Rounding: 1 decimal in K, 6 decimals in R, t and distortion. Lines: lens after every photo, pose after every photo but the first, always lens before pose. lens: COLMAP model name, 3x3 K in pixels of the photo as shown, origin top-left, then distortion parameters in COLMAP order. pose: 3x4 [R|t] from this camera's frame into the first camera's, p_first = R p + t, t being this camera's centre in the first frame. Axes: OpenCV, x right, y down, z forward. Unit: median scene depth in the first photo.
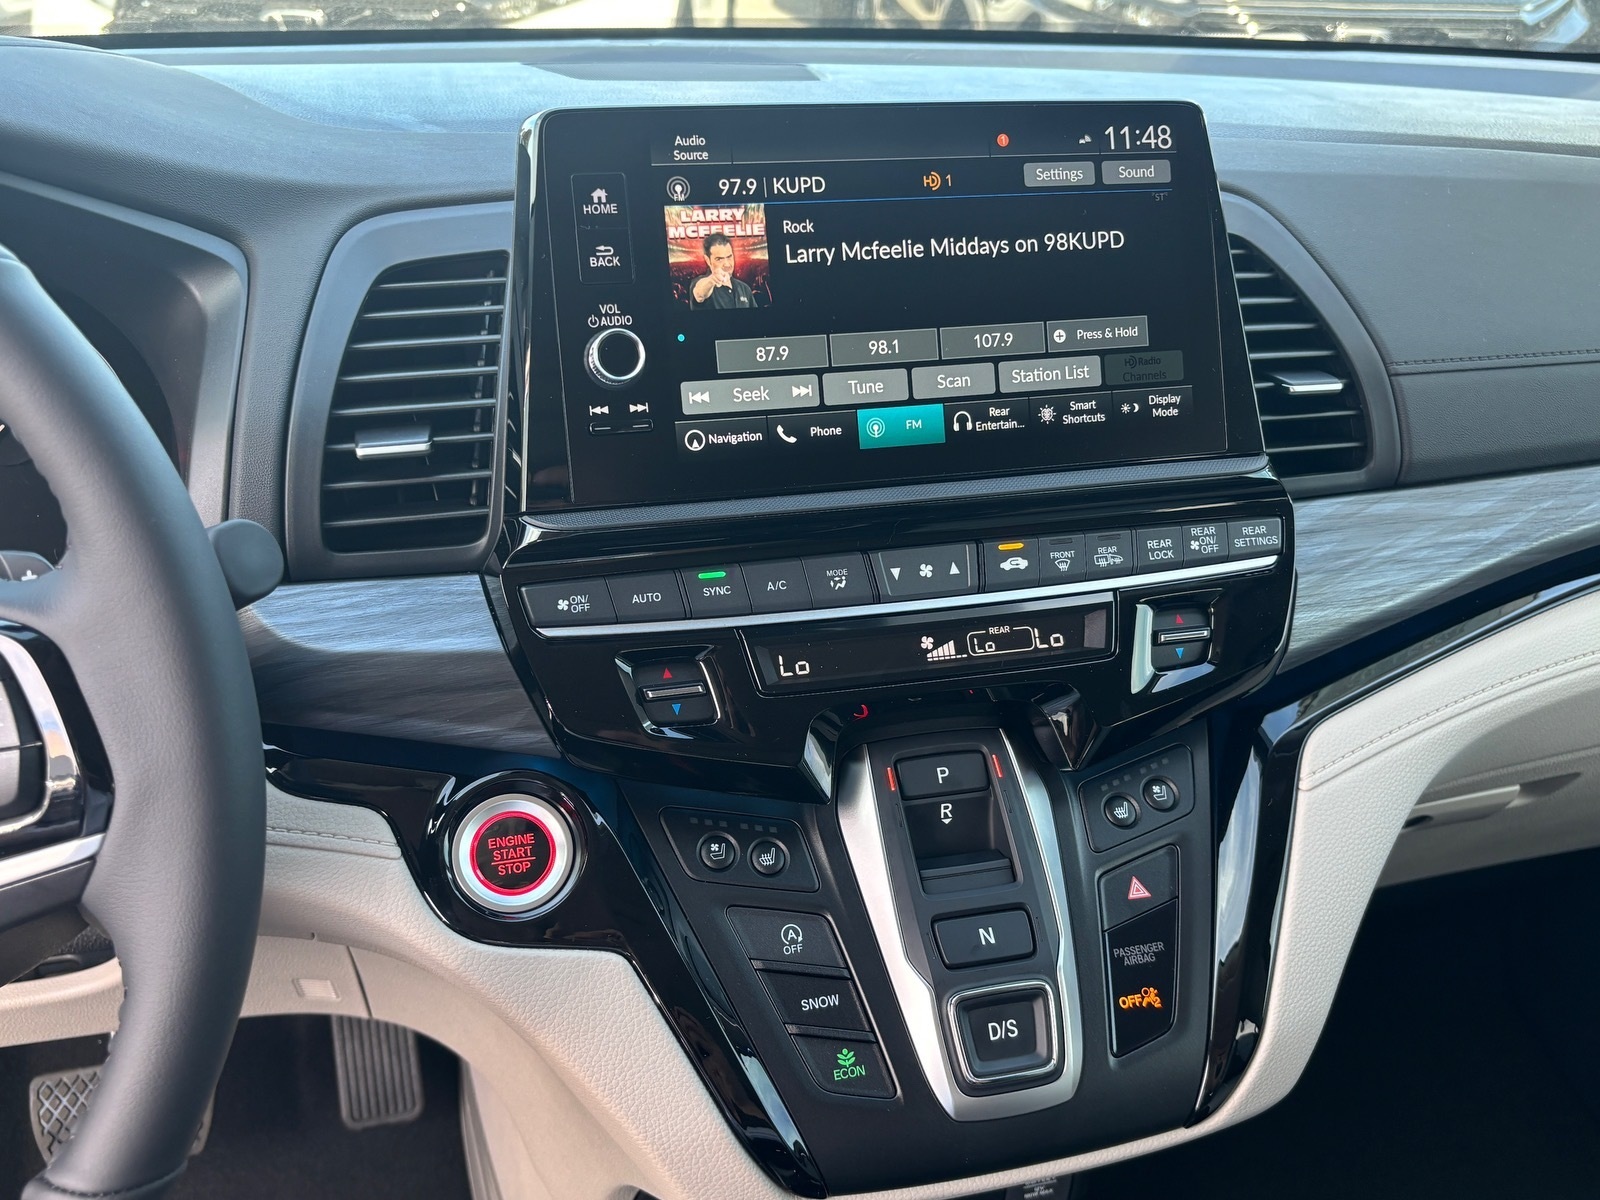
lens RADIAL K [[1508.1, 0, 787.2], [0, 1508.1, 600.0], [0, 0, 1]] dist [0.230803, -0.885696]
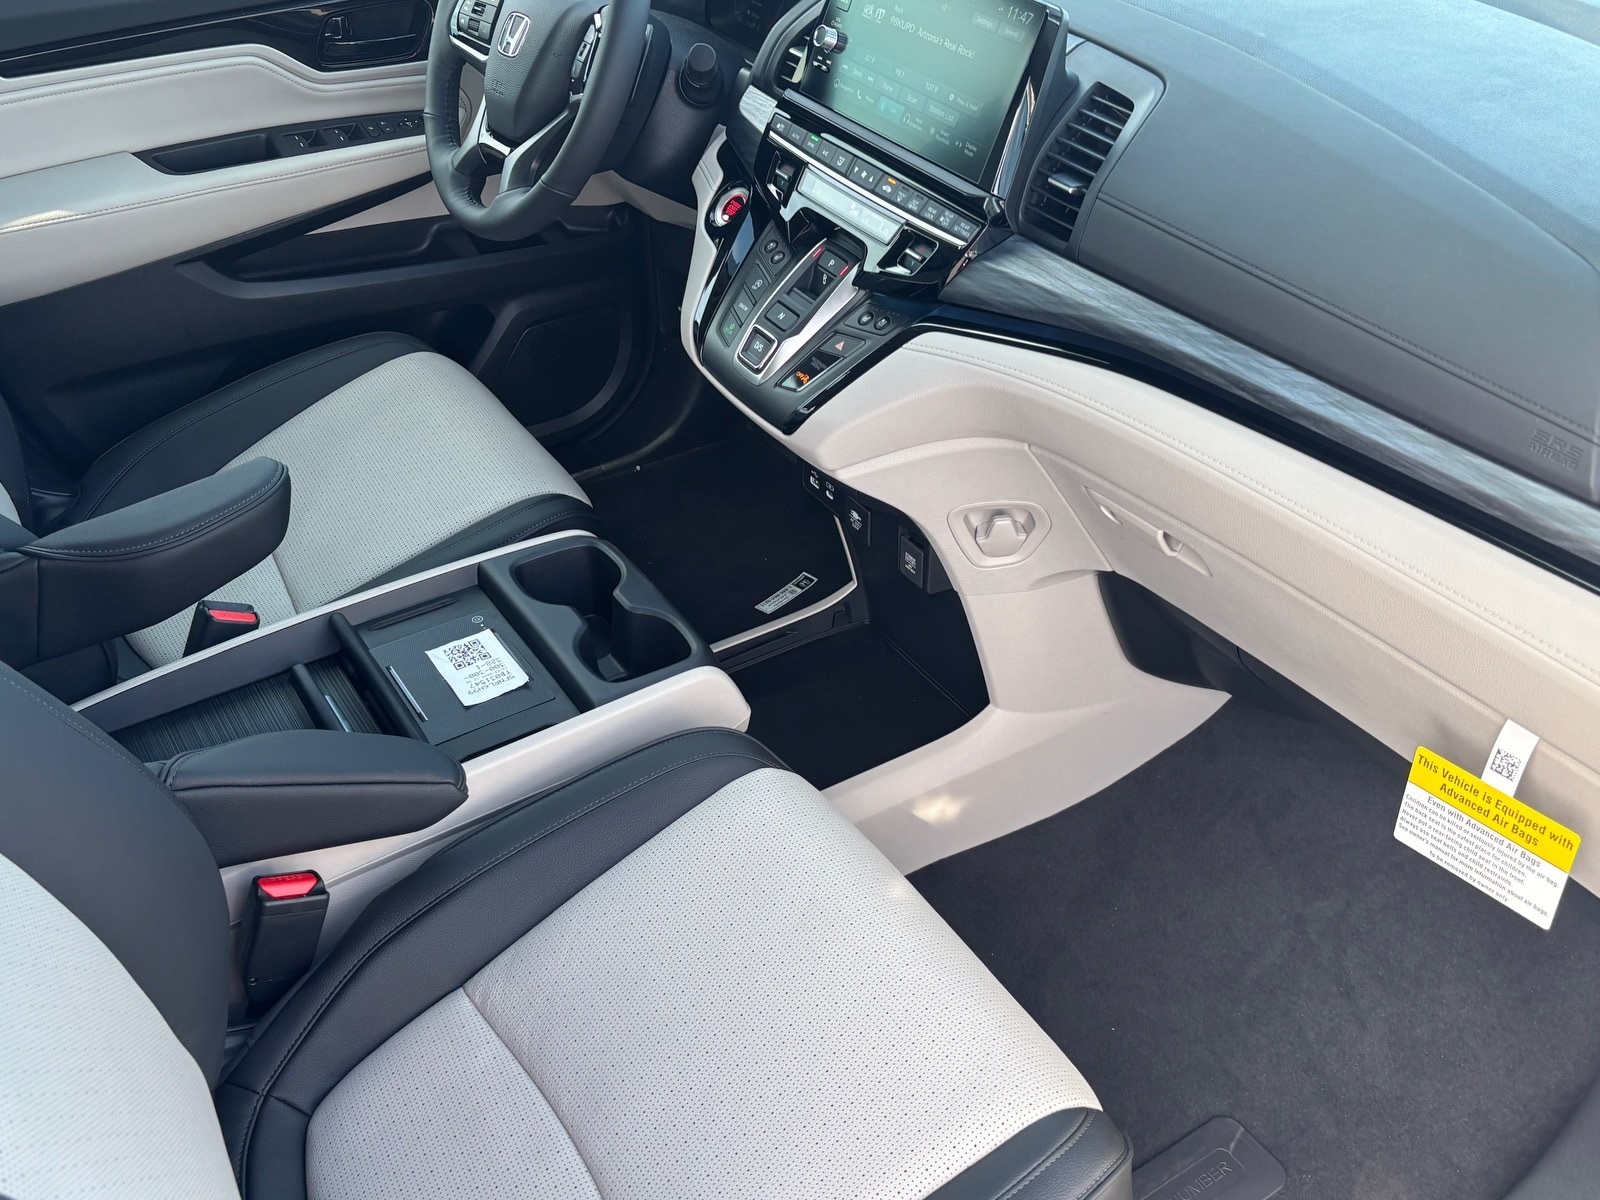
lens RADIAL K [[1513.7, 0, 800.0], [0, 1513.7, 600.0], [0, 0, 1]] dist [0.154714, -0.344828]
pose [[0.288983, 0.546965, -0.785696, 2.177260], [-0.425901, 0.808475, 0.406174, -0.387217], [0.857378, 0.217251, 0.466588, 0.002685]]
